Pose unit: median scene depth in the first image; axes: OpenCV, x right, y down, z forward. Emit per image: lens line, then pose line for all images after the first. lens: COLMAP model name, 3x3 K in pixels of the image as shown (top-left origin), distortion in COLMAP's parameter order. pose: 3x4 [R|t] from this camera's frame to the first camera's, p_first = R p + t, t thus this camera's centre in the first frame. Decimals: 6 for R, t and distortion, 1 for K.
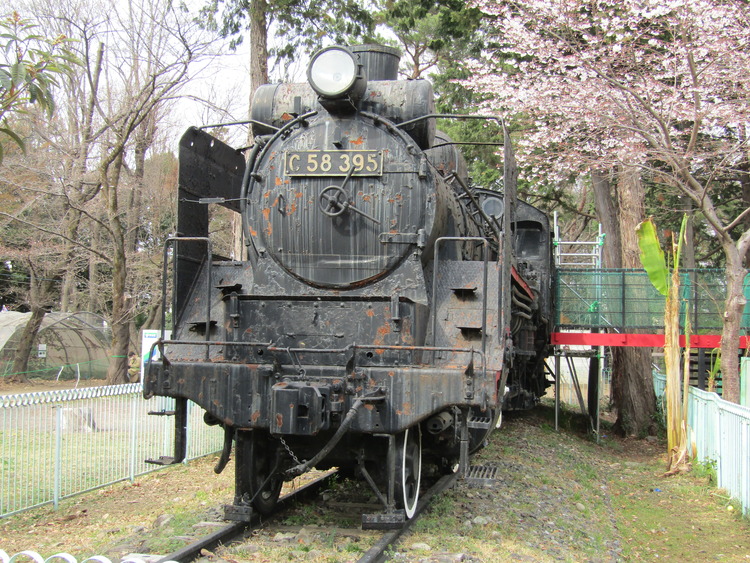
lens RADIAL K [[987.7, 0, 375.0], [0, 987.7, 281.5], [0, 0, 1]] dist [-0.019511, -0.029108]
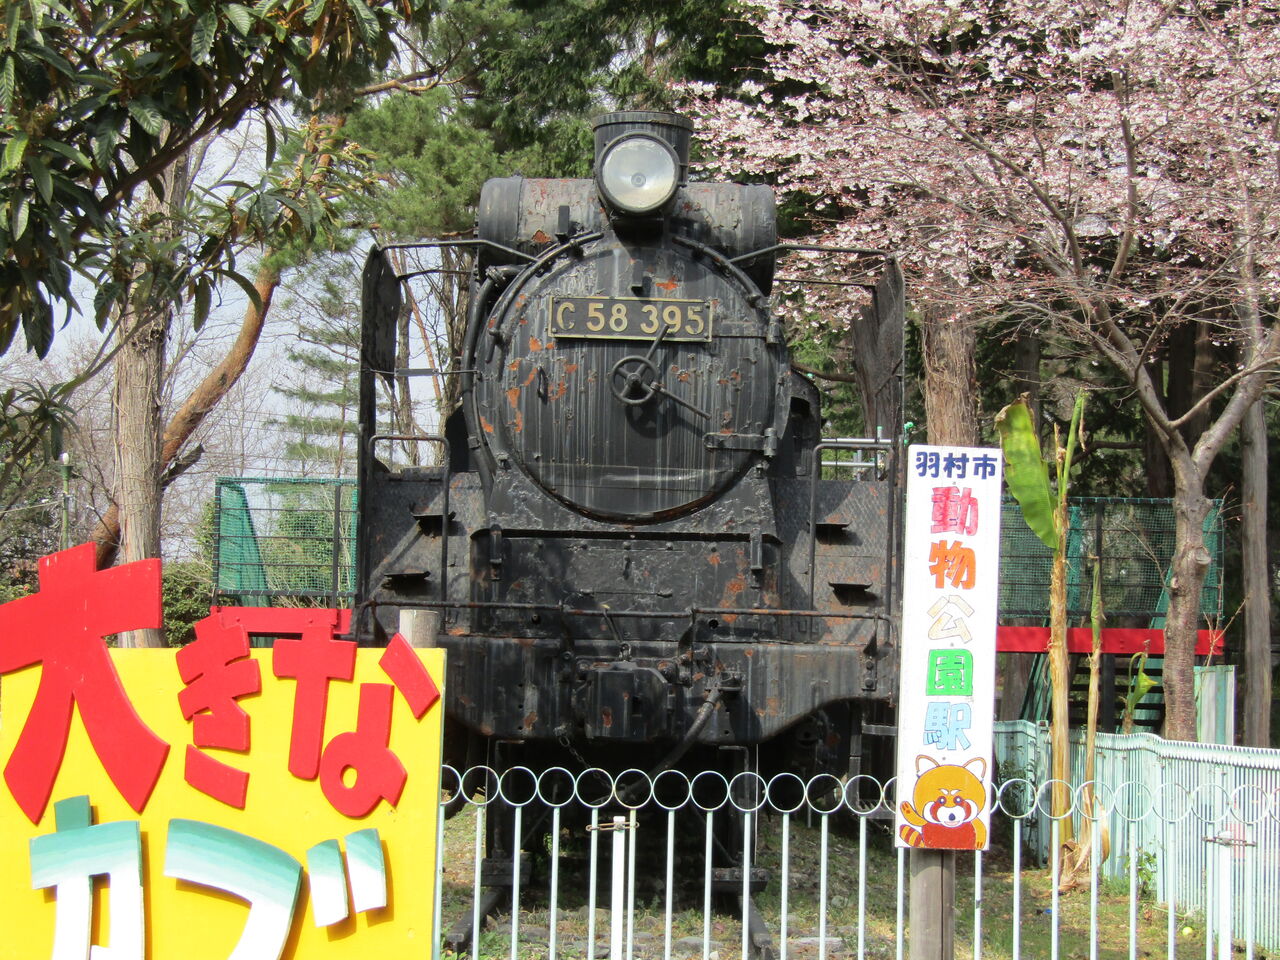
lens RADIAL K [[2611.7, 0, 640.0], [0, 2611.7, 480.0], [0, 0, 1]] dist [-0.034456, 0.061003]
pose [[0.983234, 0.015551, 0.181683, -0.332040], [-0.012615, 0.999771, -0.017305, 0.009577], [-0.181911, 0.014723, 0.983205, -0.609572]]
